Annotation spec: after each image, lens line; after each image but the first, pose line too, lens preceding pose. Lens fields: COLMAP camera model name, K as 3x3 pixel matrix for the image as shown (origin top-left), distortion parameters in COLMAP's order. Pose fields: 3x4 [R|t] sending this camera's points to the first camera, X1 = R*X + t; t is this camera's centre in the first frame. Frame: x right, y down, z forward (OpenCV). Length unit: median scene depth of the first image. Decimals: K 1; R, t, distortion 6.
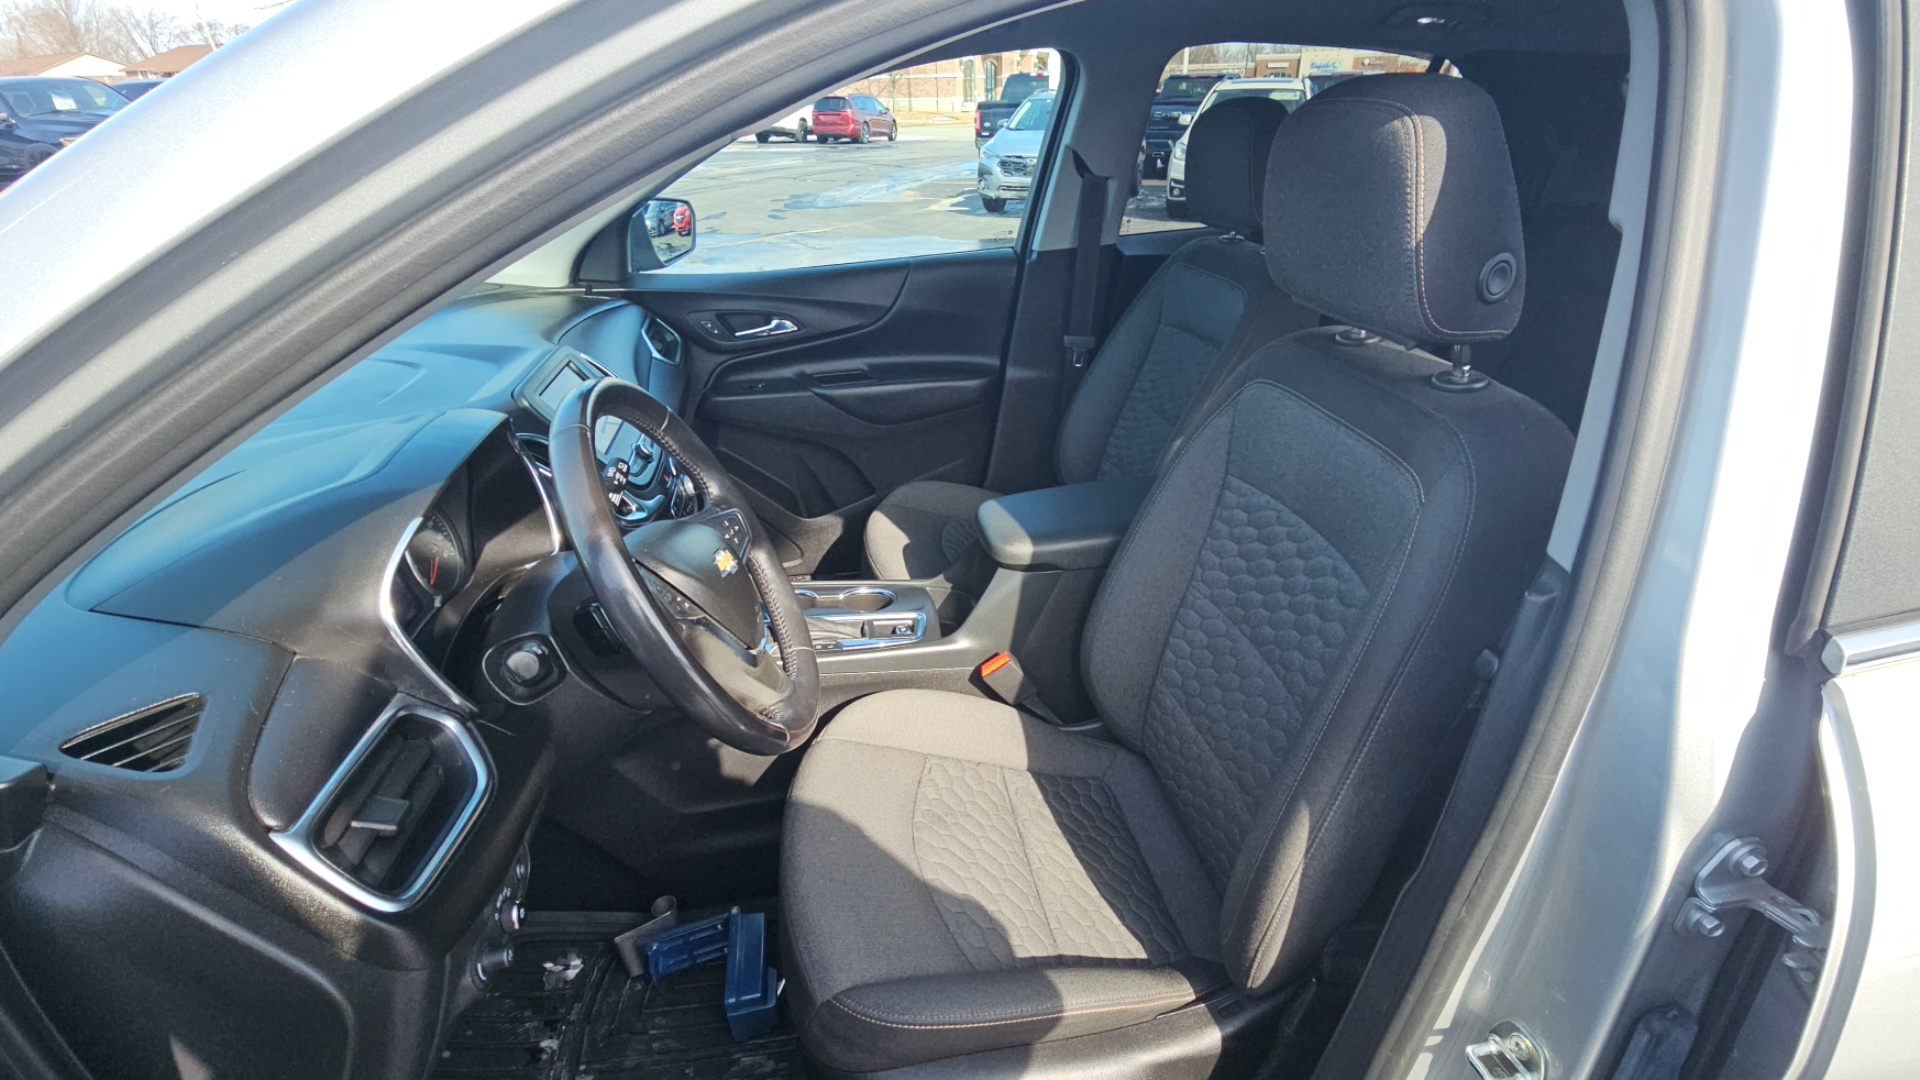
lens RADIAL K [[854.3, 0, 980.9], [0, 854.3, 545.0], [0, 0, 1]] dist [0.004157, -0.003790]
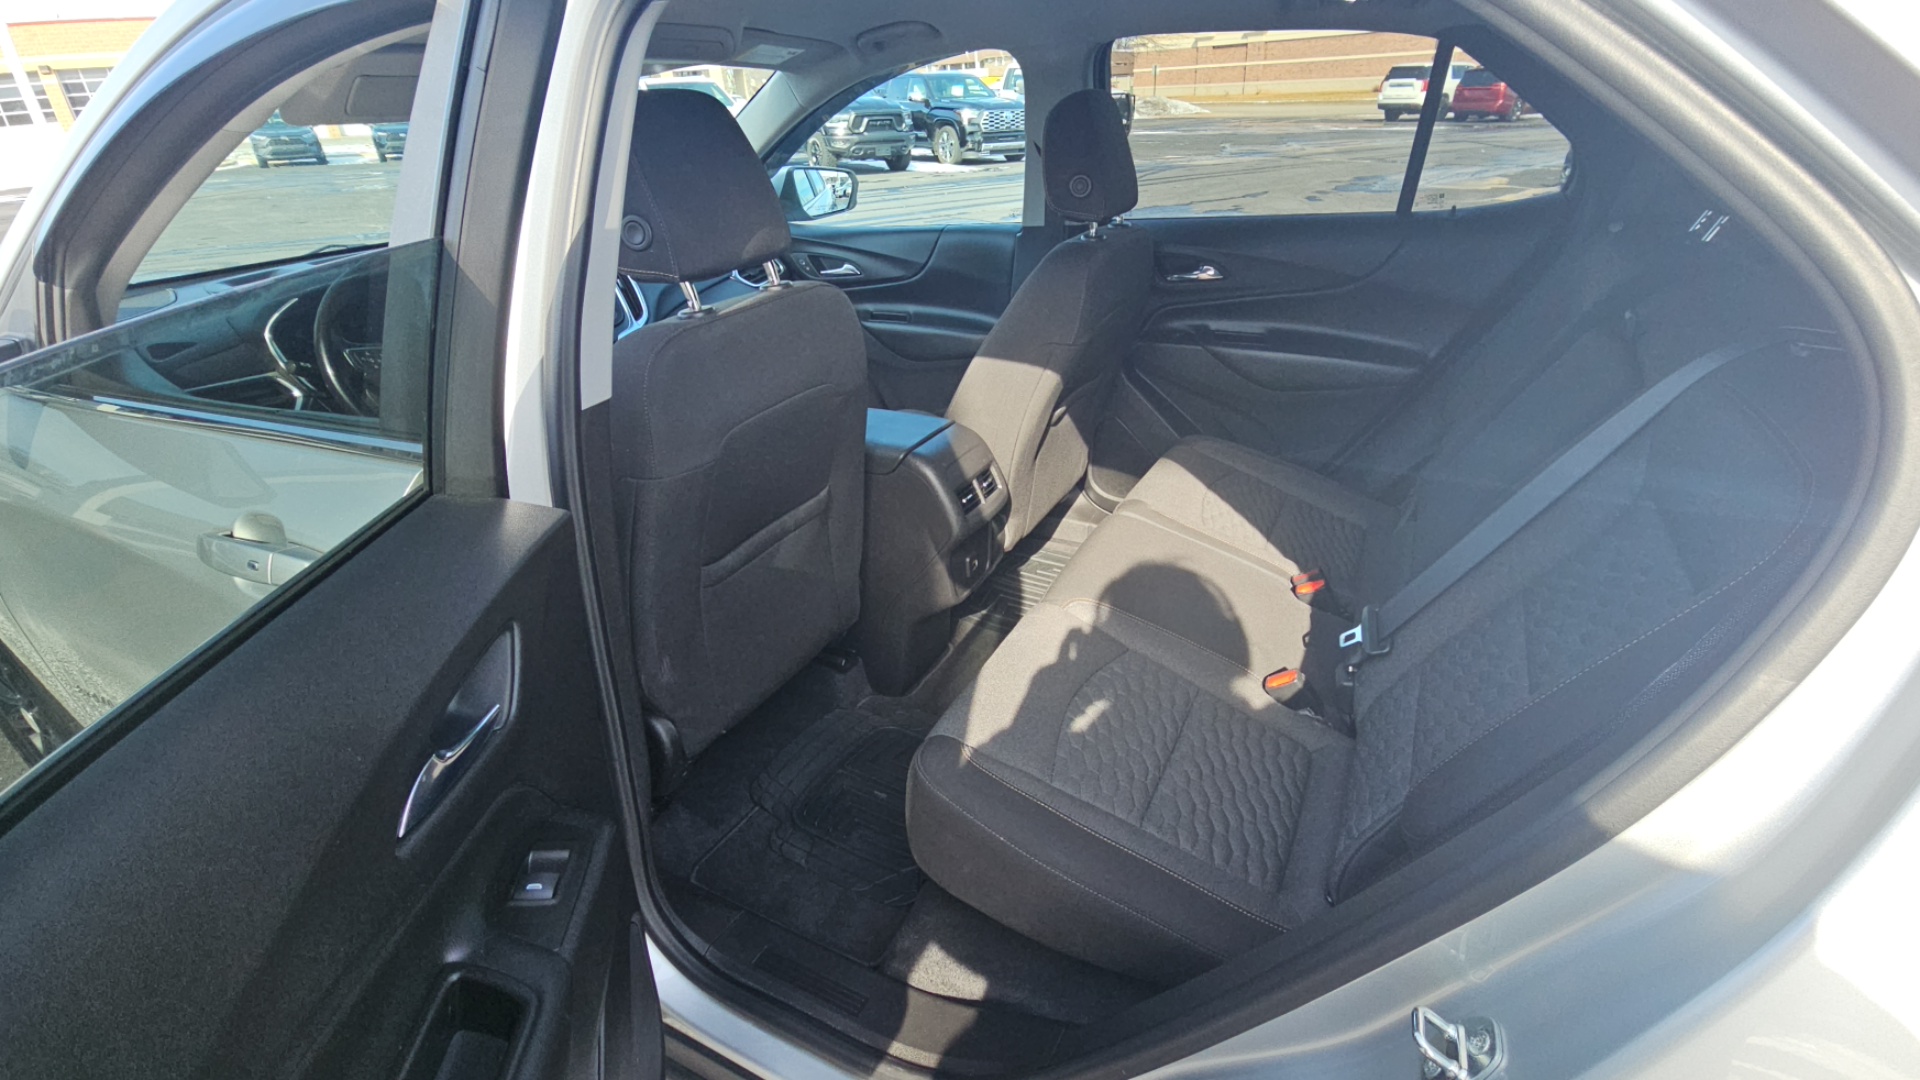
lens RADIAL K [[854.3, 0, 980.9], [0, 854.3, 545.0], [0, 0, 1]] dist [0.004157, -0.003790]
pose [[0.785193, 0.276706, -0.553991, 0.730130], [-0.264779, 0.958730, 0.103583, -0.040685], [0.559789, 0.065353, 0.826054, 0.062038]]
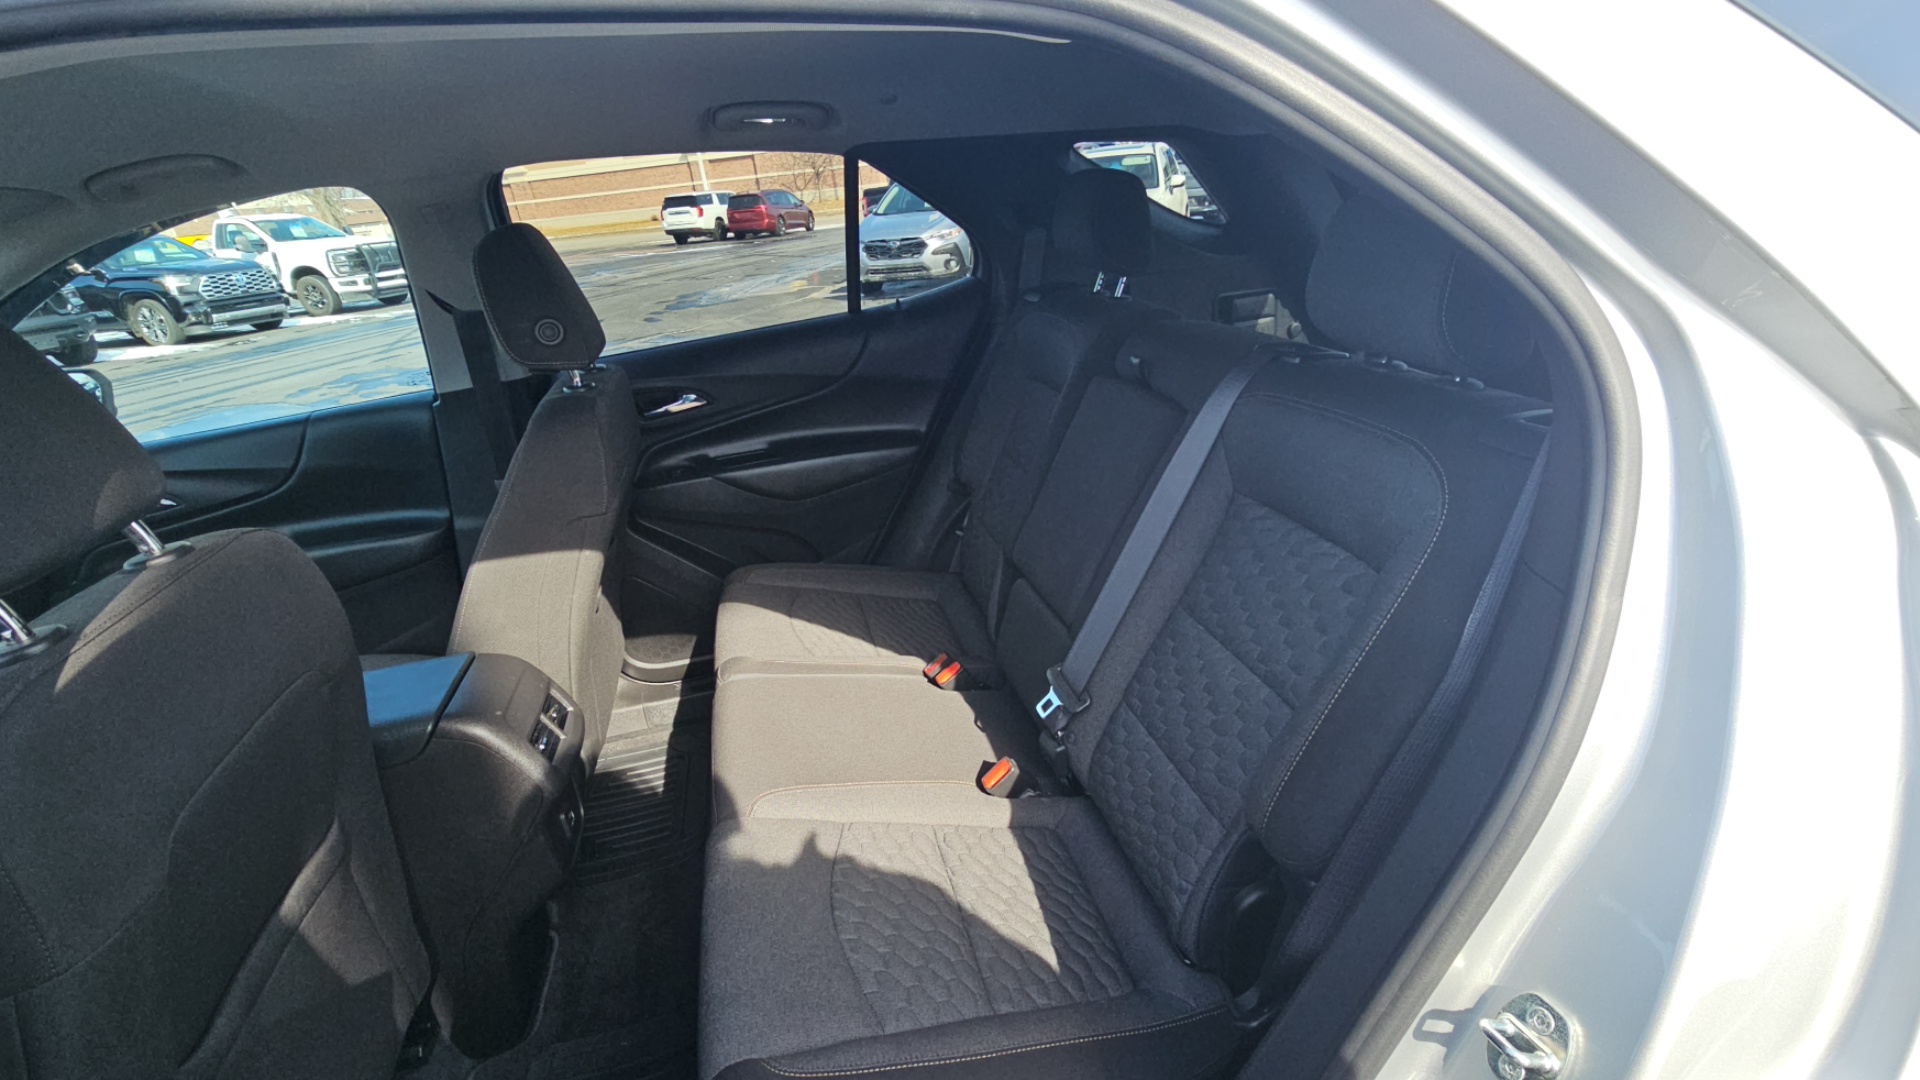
lens RADIAL K [[854.3, 0, 980.9], [0, 854.3, 545.0], [0, 0, 1]] dist [0.004157, -0.003790]
pose [[0.994457, -0.100526, 0.030814, 0.563848], [0.102574, 0.991945, -0.074319, -0.057256], [-0.023095, 0.077067, 0.996758, 0.097263]]
